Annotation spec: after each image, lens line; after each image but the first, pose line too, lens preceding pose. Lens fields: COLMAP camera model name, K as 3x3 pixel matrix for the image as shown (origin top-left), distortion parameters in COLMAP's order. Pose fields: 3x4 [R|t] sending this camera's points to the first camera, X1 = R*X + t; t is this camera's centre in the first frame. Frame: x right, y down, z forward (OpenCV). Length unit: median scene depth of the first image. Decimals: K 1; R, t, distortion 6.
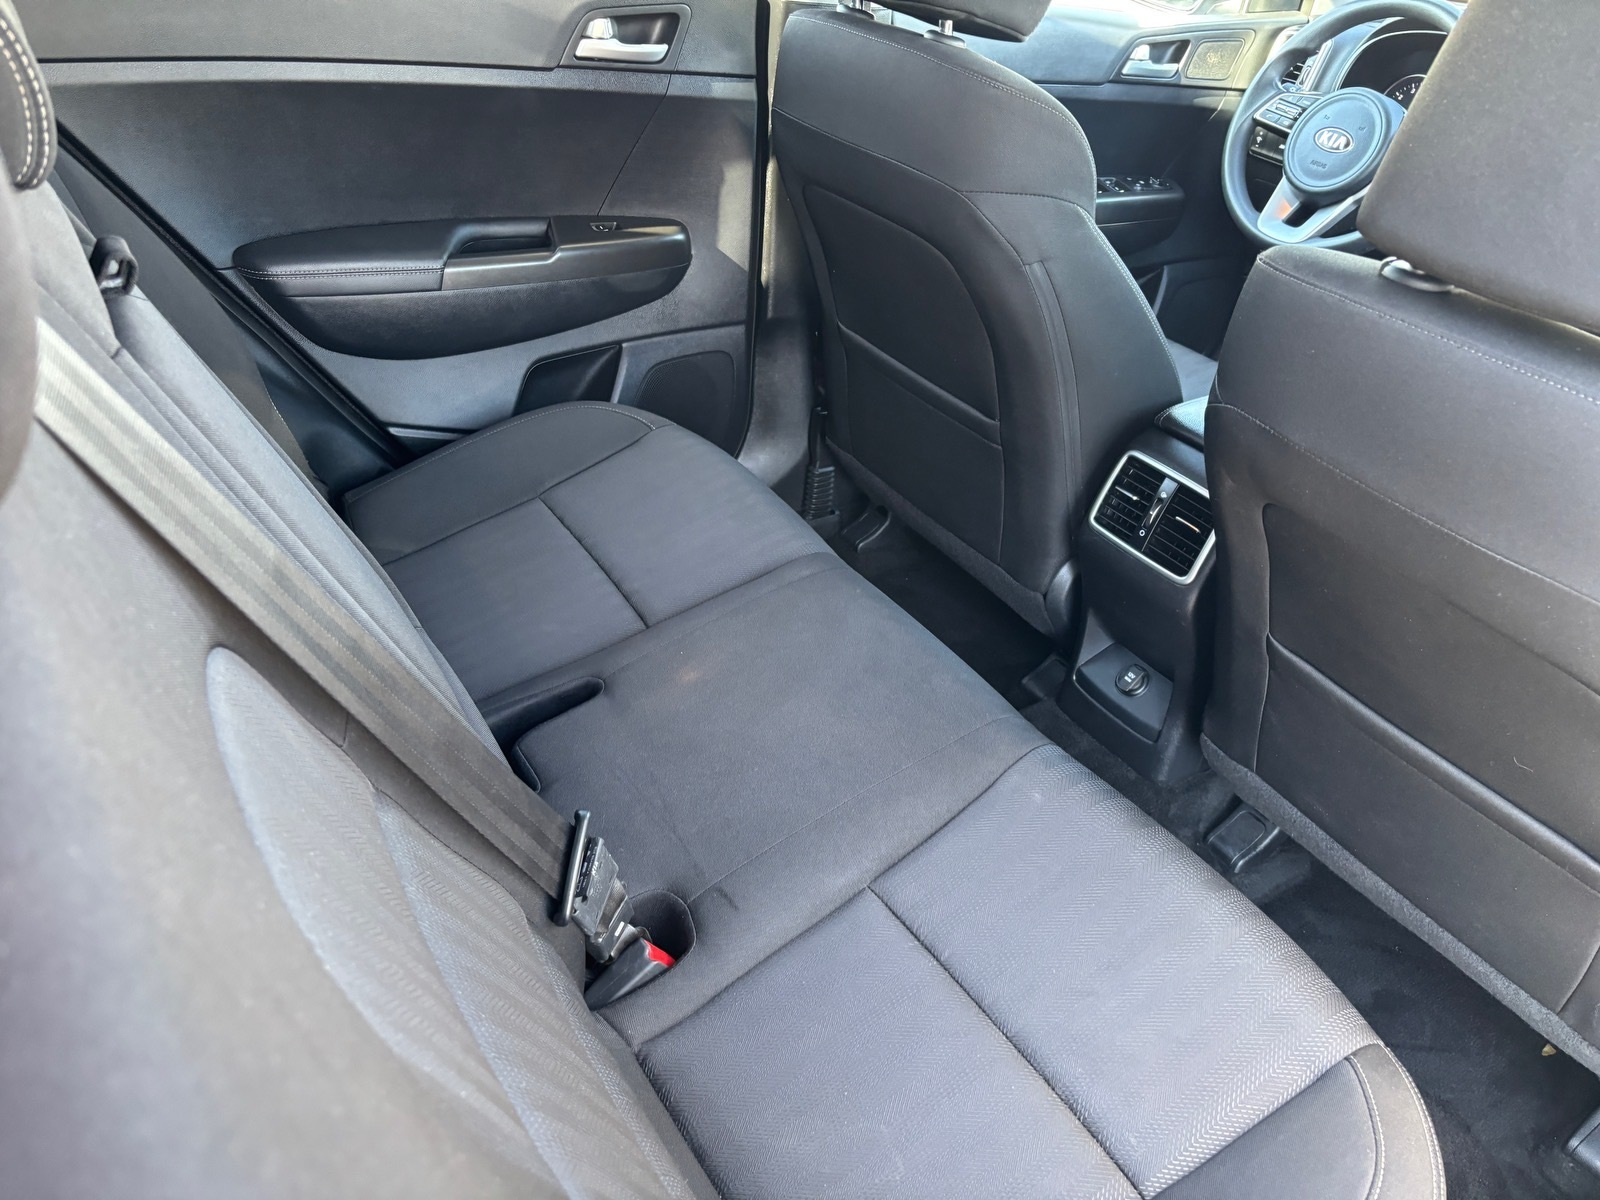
lens RADIAL K [[1212.7, 0, 800.0], [0, 1212.7, 600.0], [0, 0, 1]] dist [0.023992, -0.011595]
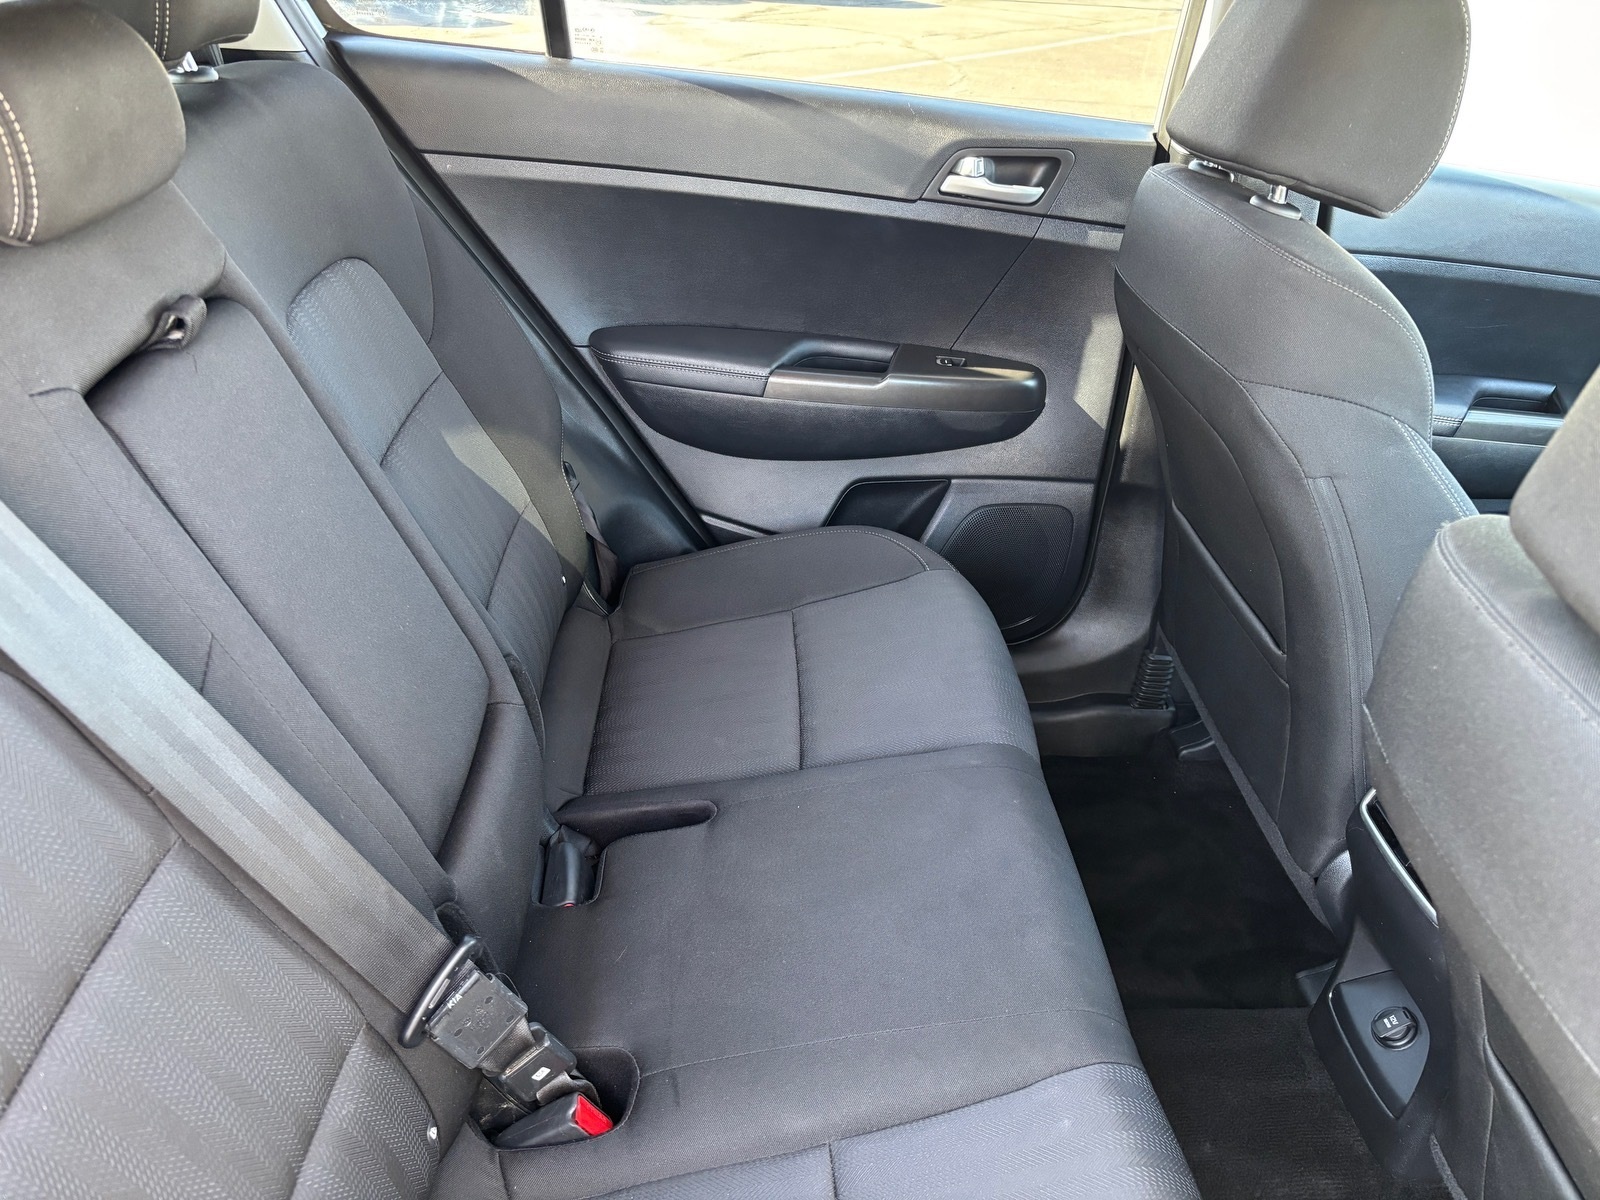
lens RADIAL K [[1200.9, 0, 798.7], [0, 1200.9, 594.2], [0, 0, 1]] dist [0.101861, -0.124927]
pose [[0.872013, 0.231973, -0.431024, 0.211365], [-0.273005, 0.961379, -0.034918, -0.064626], [0.406277, 0.148121, 0.901665, 0.111303]]
